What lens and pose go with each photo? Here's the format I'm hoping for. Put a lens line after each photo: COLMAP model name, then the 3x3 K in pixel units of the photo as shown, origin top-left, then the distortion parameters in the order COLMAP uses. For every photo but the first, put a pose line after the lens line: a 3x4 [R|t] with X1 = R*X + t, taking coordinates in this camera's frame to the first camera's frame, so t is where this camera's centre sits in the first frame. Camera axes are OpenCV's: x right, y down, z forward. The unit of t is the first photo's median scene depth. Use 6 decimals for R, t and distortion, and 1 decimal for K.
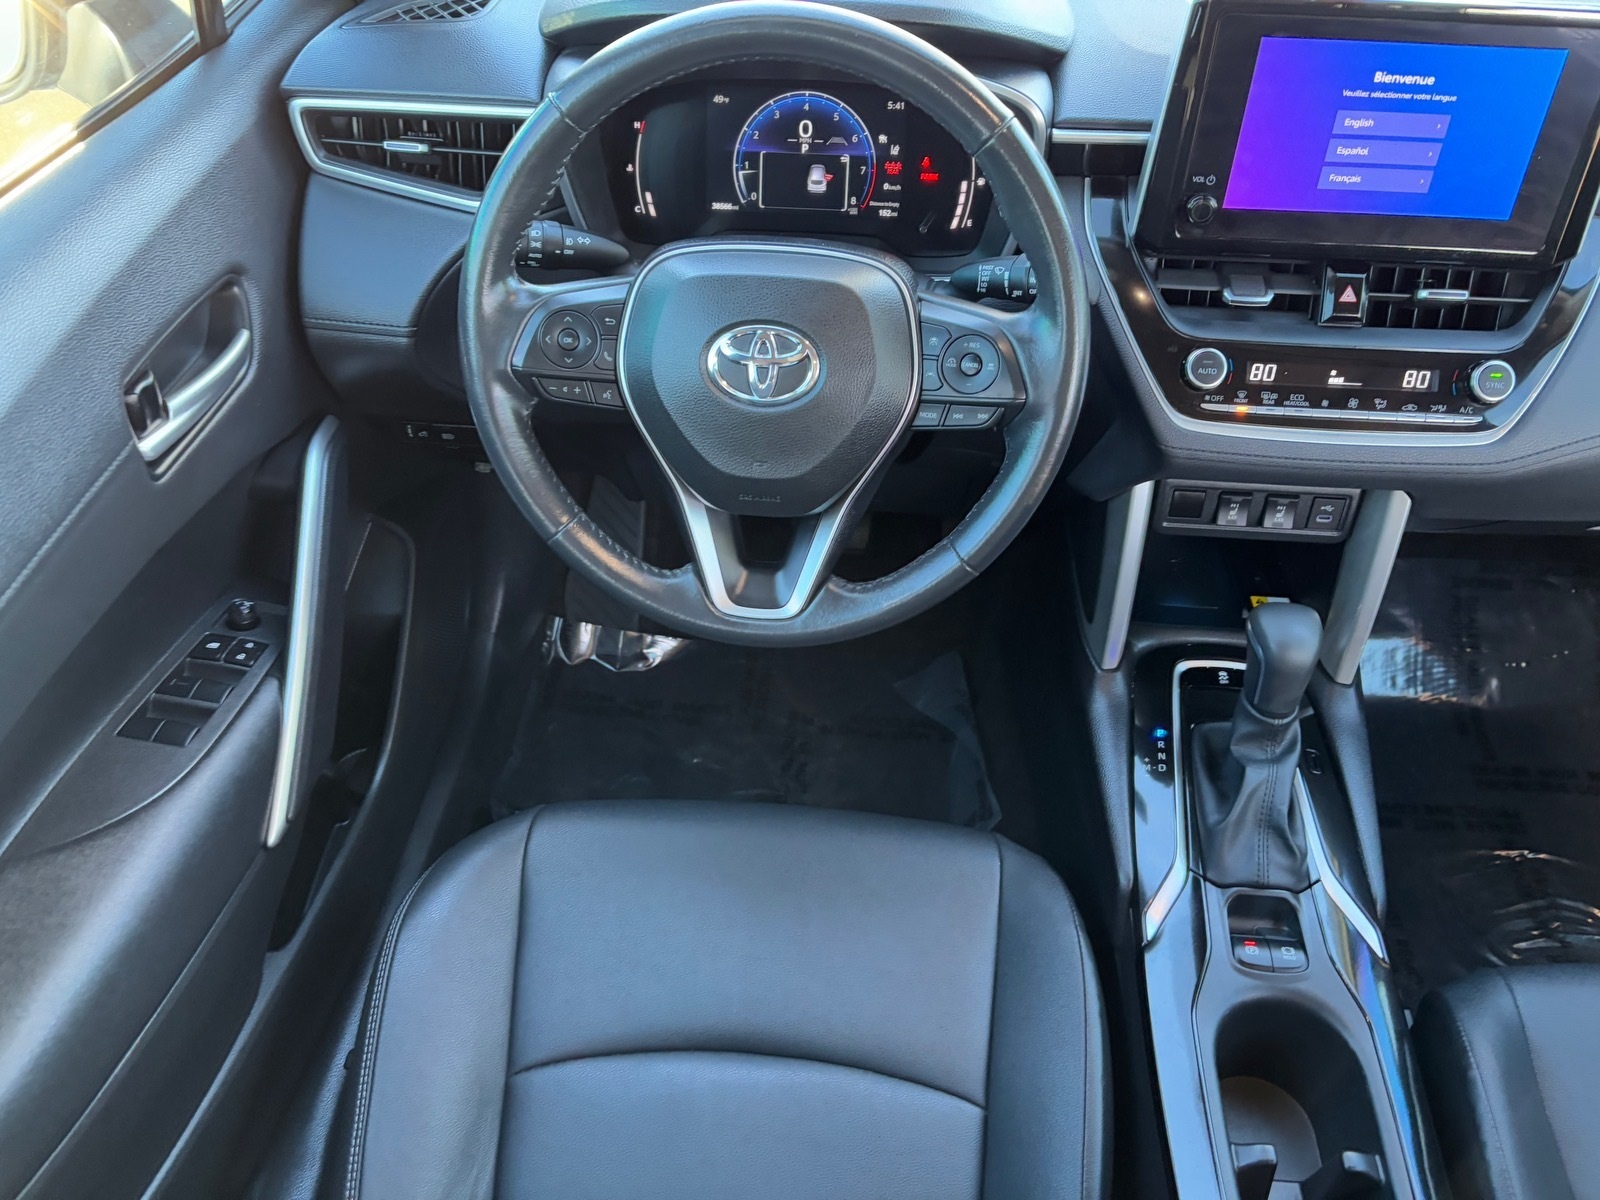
lens RADIAL K [[1209.8, 0, 796.2], [0, 1209.8, 605.3], [0, 0, 1]] dist [0.038417, -0.046234]
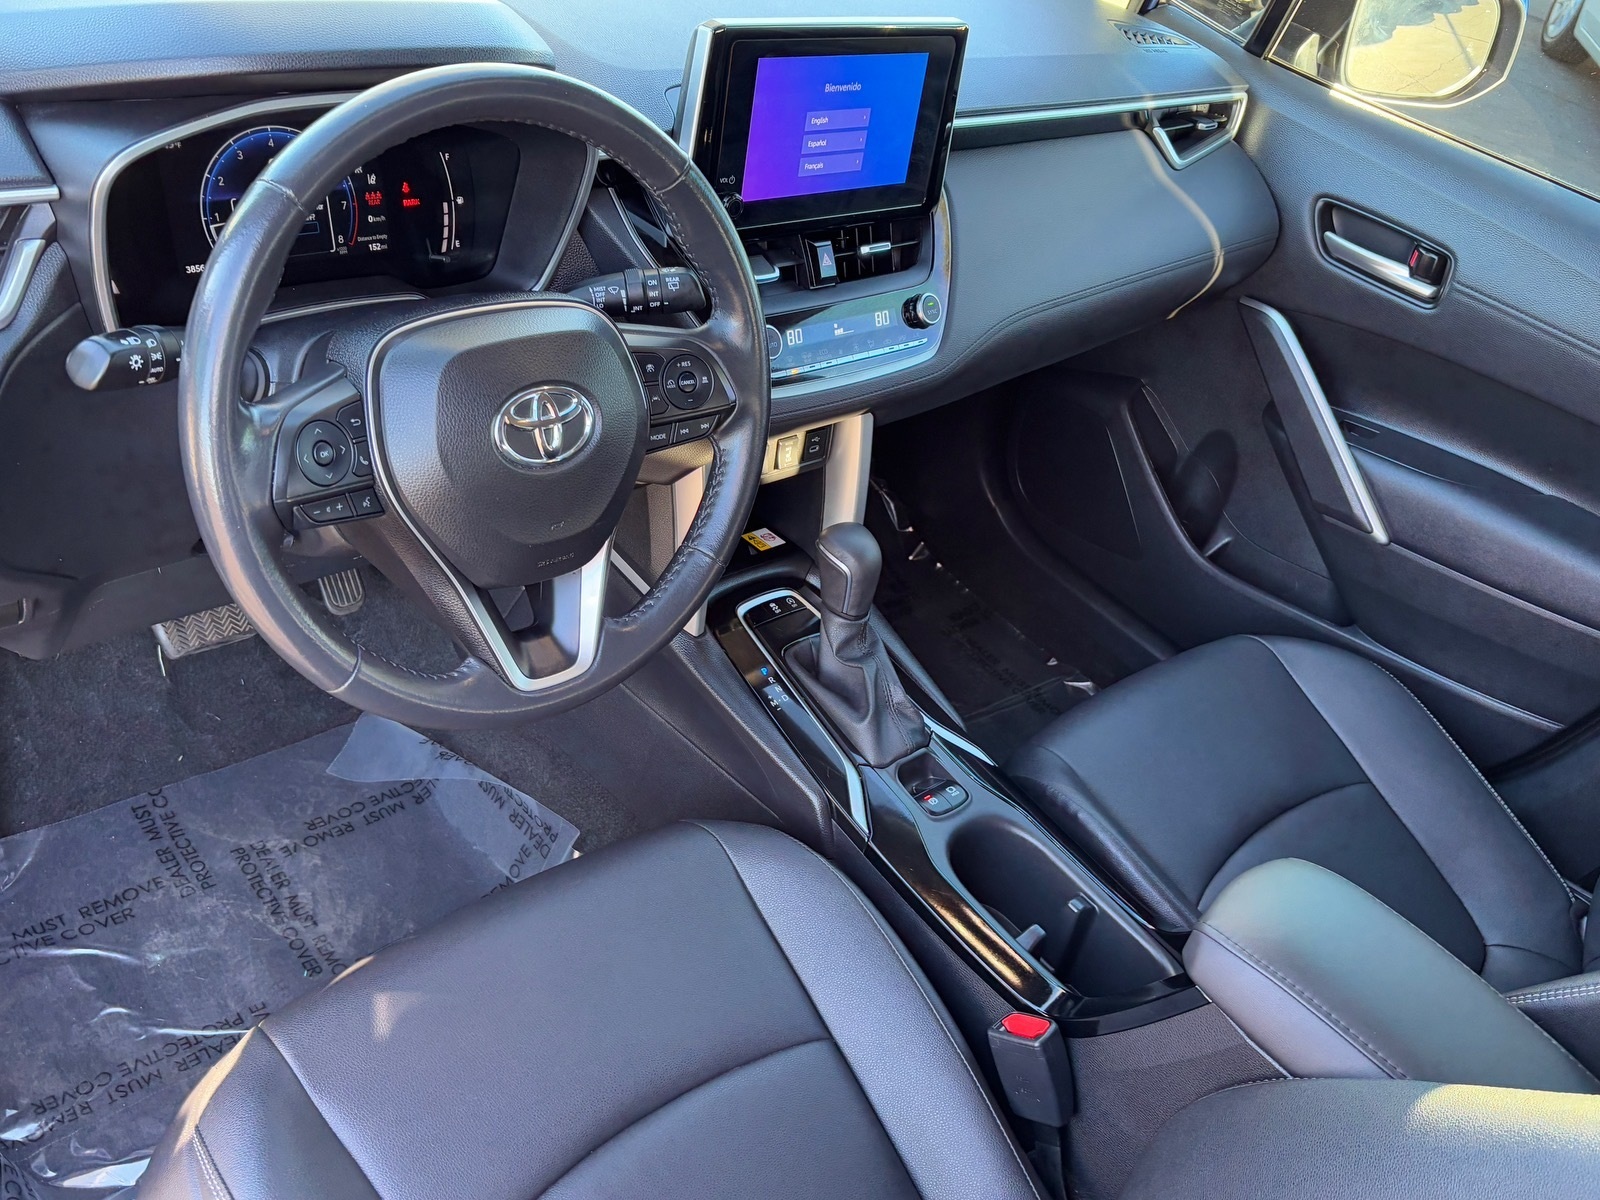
lens RADIAL K [[1444.7, 0, 811.9], [0, 1444.7, 633.1], [0, 0, 1]] dist [0.037836, -0.069351]
pose [[0.658351, -0.332510, 0.675286, -0.625492], [0.317616, 0.936075, 0.151272, -0.129495], [-0.682418, 0.114892, 0.721876, 0.027224]]
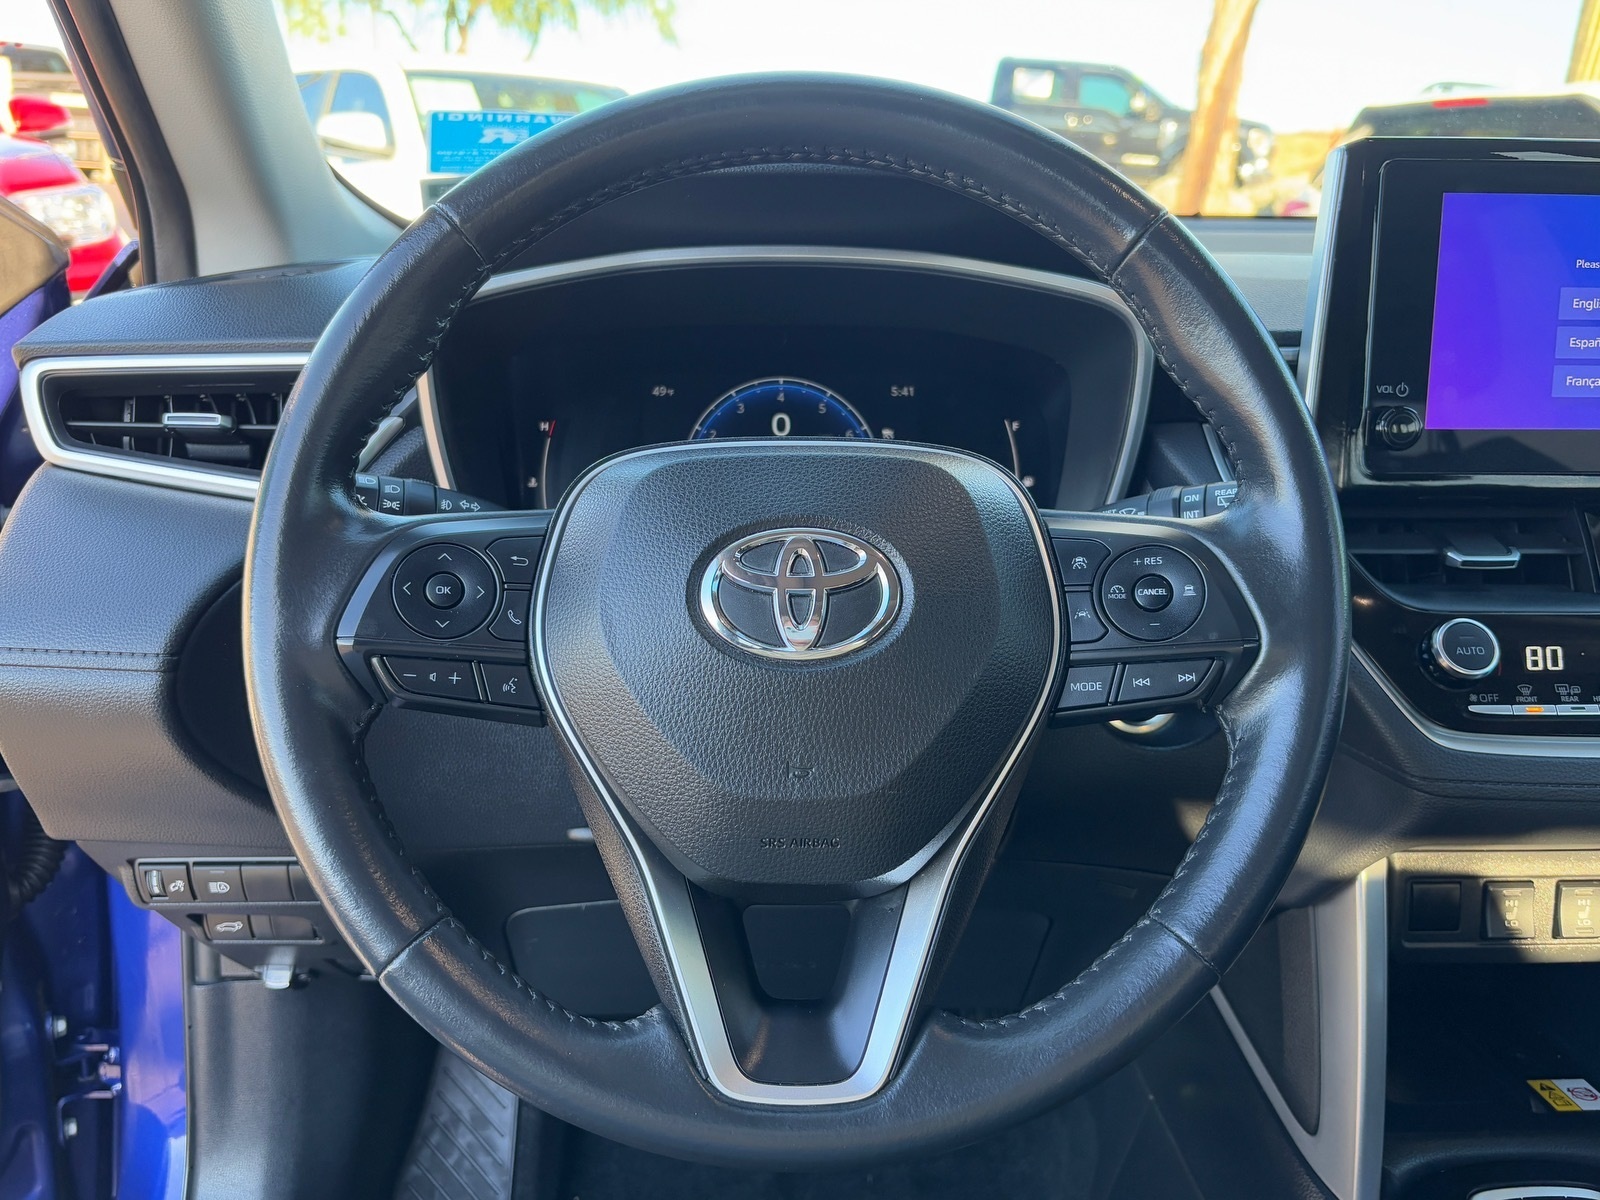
lens RADIAL K [[1318.6, 0, 791.5], [0, 1318.6, 619.6], [0, 0, 1]] dist [0.043667, -0.063190]
pose [[0.993918, -0.031377, 0.105559, -0.082478], [0.075774, 0.890414, -0.448799, 0.073765], [-0.079910, 0.454068, 0.887376, 0.400067]]
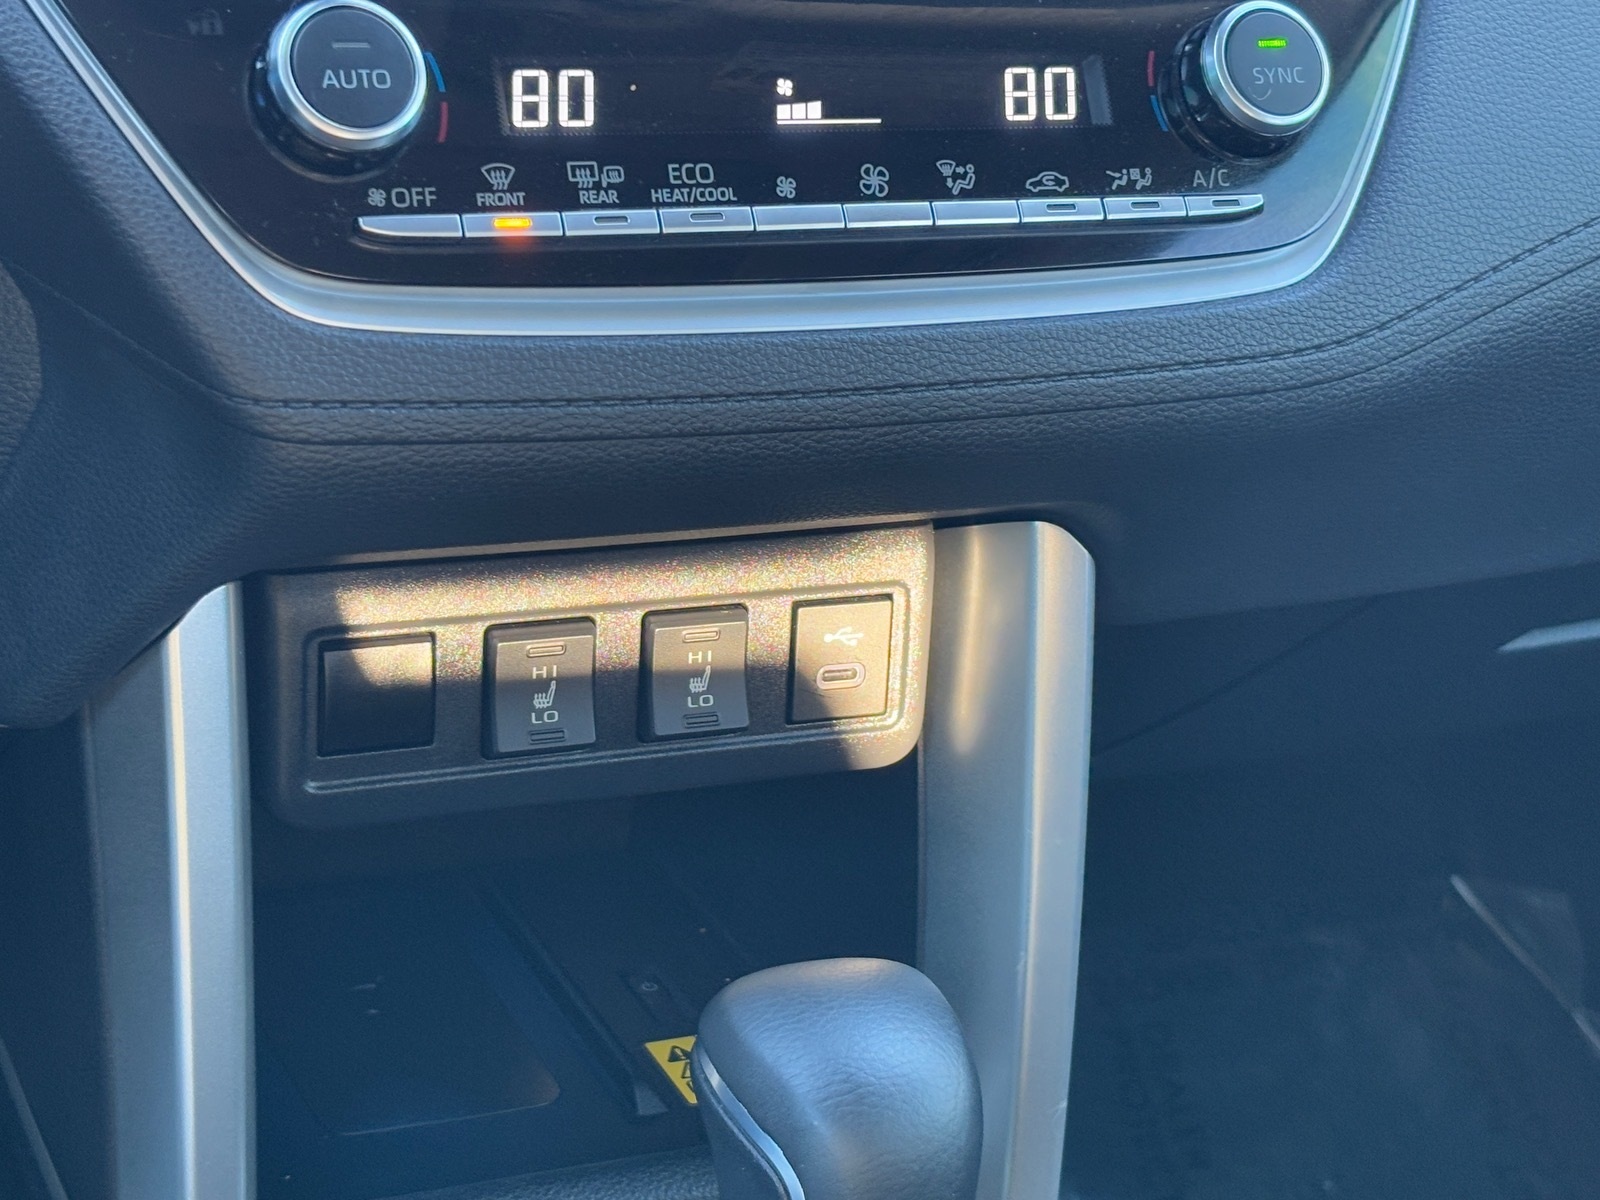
lens RADIAL K [[2987.3, 0, 744.9], [0, 2987.3, 599.0], [0, 0, 1]] dist [0.110364, 0.000000]
pose [[0.879965, -0.116762, 0.460465, 0.104586], [0.239963, 0.945817, -0.218742, 0.066043], [-0.409975, 0.302979, 0.860305, 0.447594]]
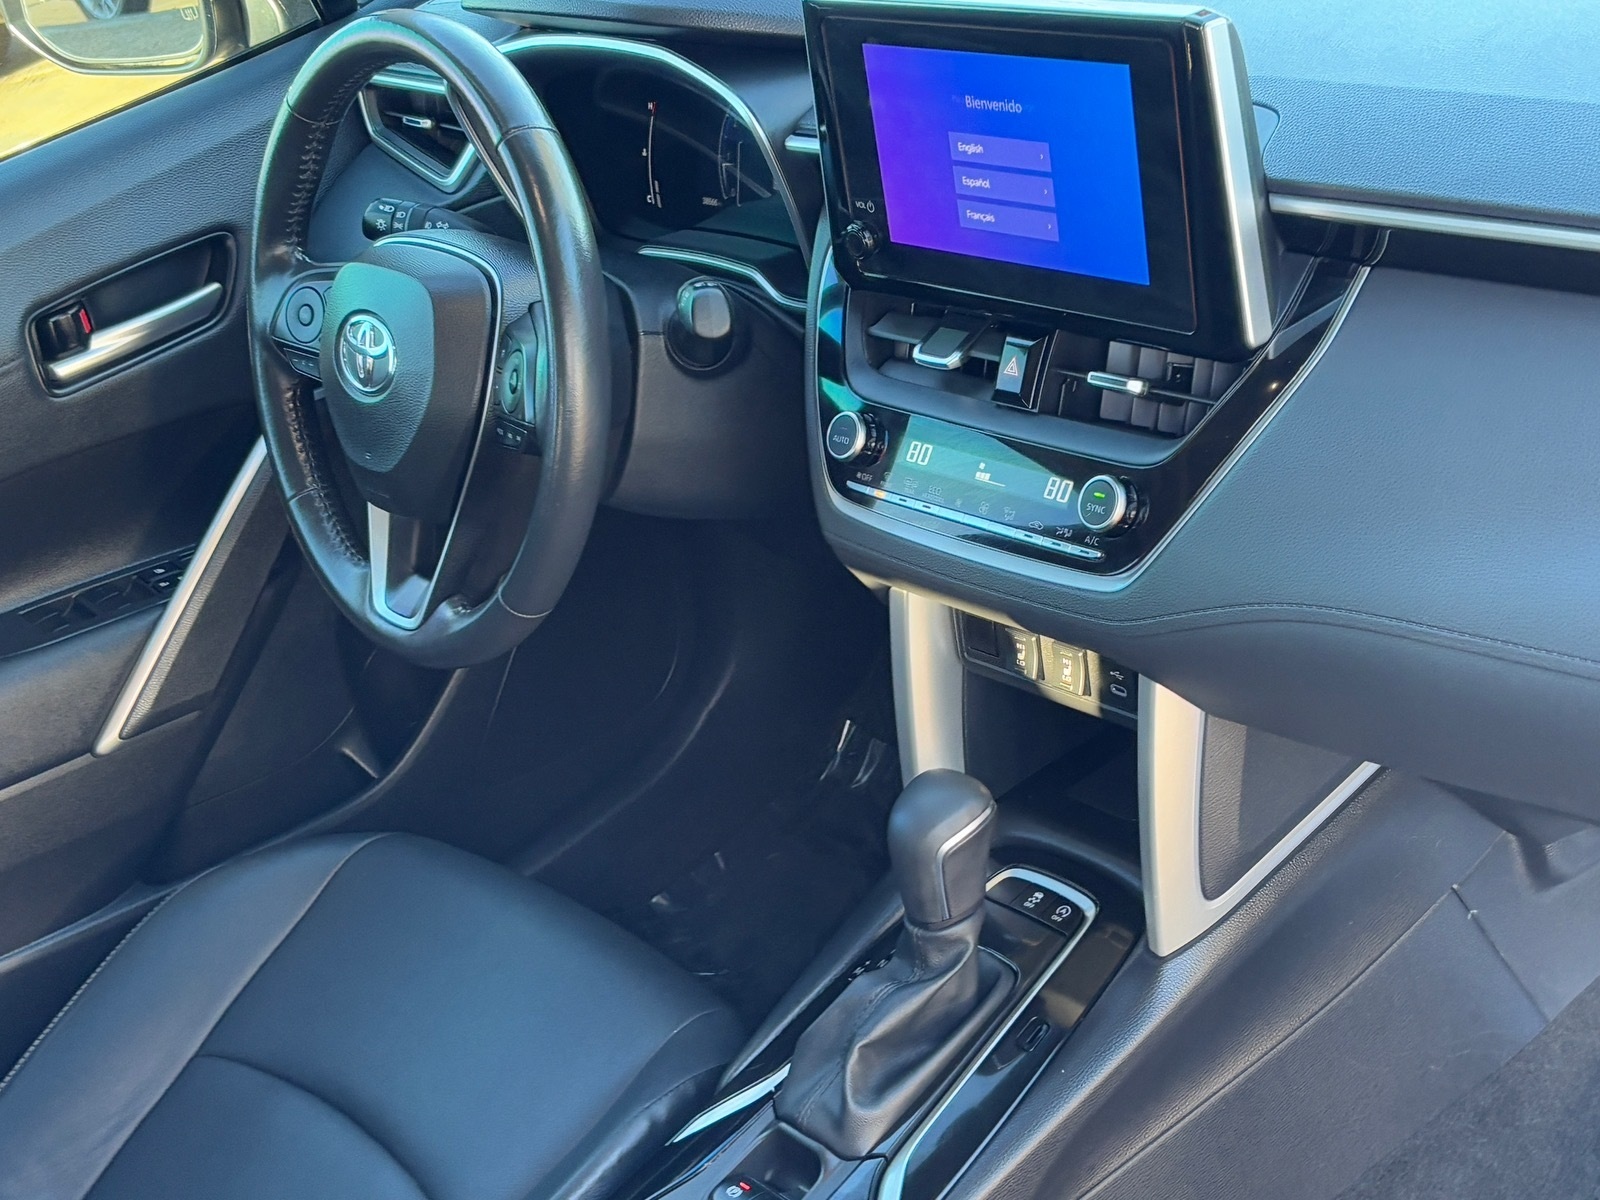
lens RADIAL K [[2332.7, 0, 810.1], [0, 2332.7, 609.2], [0, 0, 1]] dist [0.166592, 0.000000]
pose [[0.690293, 0.180543, -0.700643, 1.380680], [-0.265096, 0.964138, -0.012740, -0.058886], [0.673216, 0.194532, 0.713398, -0.079798]]
